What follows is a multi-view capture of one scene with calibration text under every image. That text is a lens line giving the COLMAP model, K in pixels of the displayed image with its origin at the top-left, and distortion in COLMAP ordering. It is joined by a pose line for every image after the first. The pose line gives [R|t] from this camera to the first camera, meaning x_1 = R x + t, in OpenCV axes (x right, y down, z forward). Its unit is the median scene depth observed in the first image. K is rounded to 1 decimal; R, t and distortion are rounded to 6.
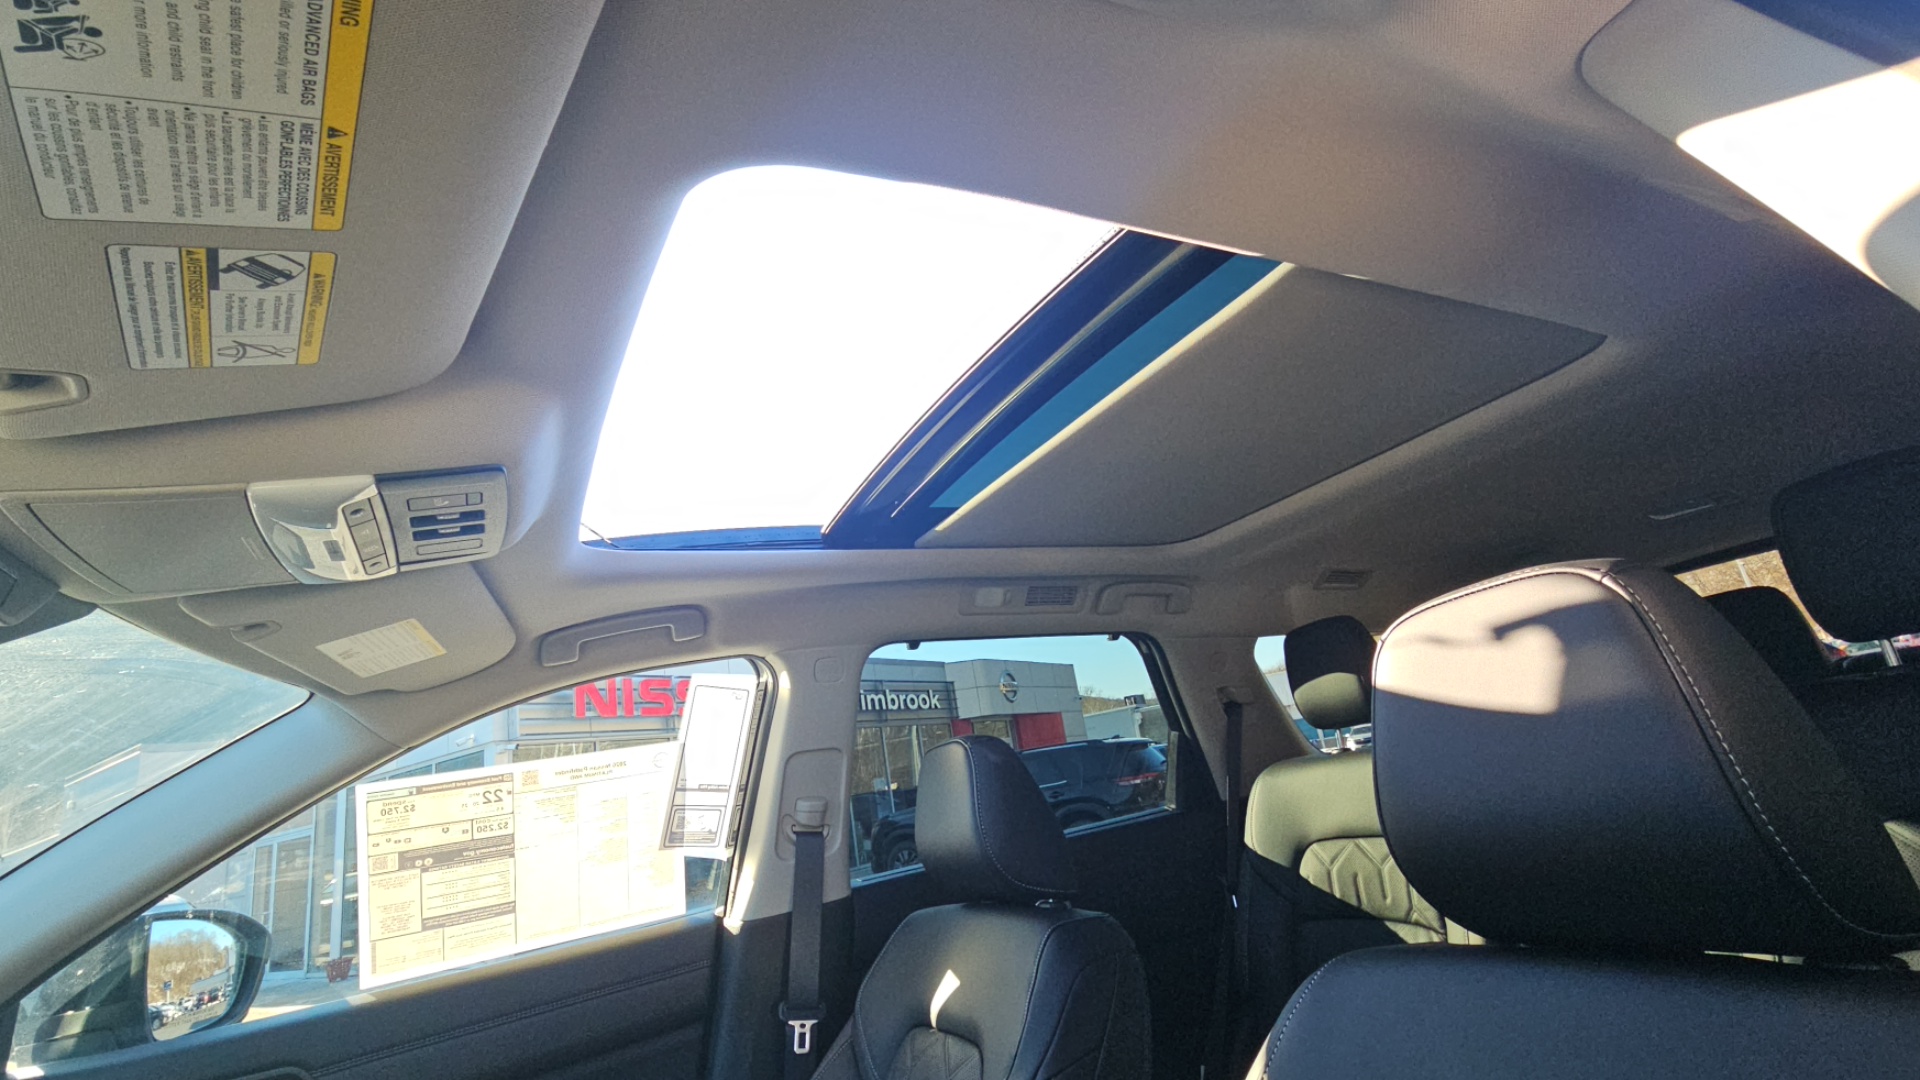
lens RADIAL K [[860.3, 0, 954.1], [0, 860.3, 533.9], [0, 0, 1]] dist [0.011026, -0.007436]
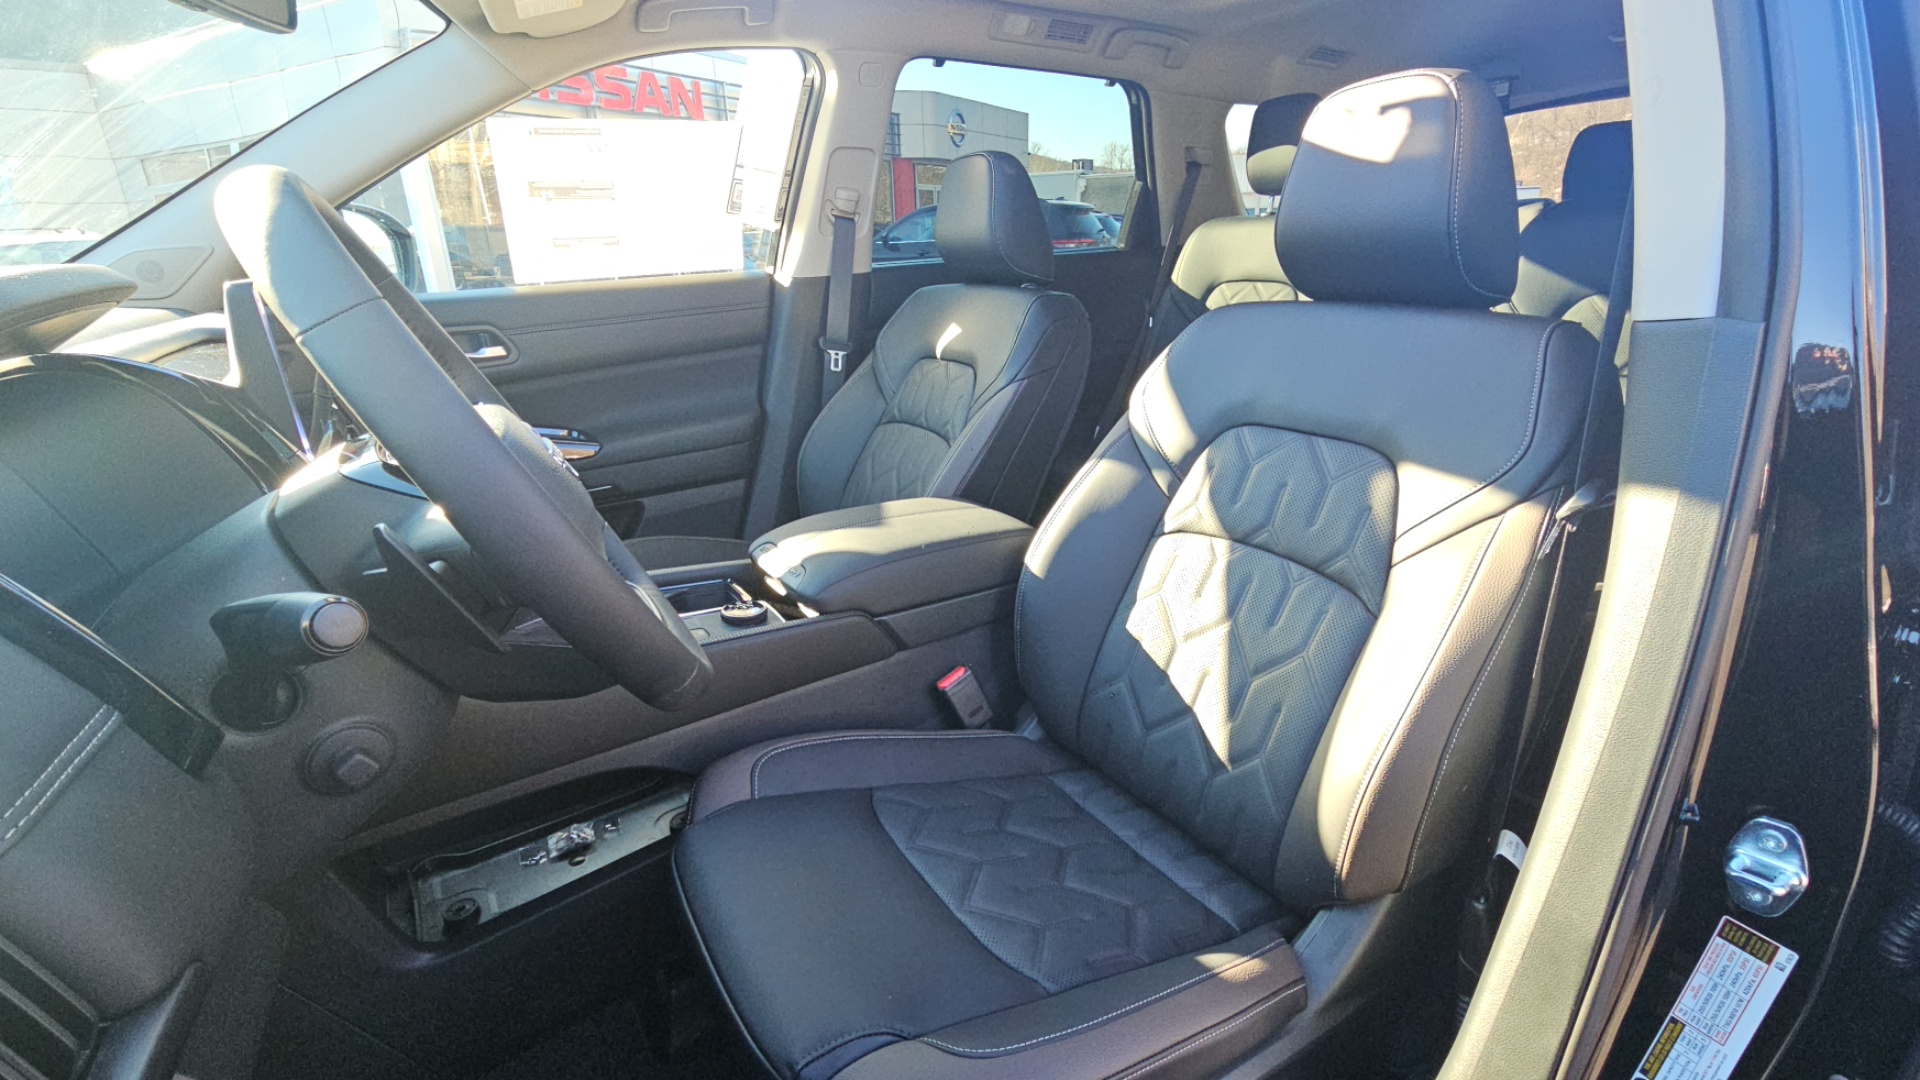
lens RADIAL K [[860.3, 0, 957.0], [0, 860.3, 537.0], [0, 0, 1]] dist [0.011026, -0.007436]
pose [[0.988459, 0.093837, 0.118928, -0.108458], [-0.145502, 0.806618, 0.572884, -0.019823], [-0.042172, -0.583577, 0.810962, -0.286636]]
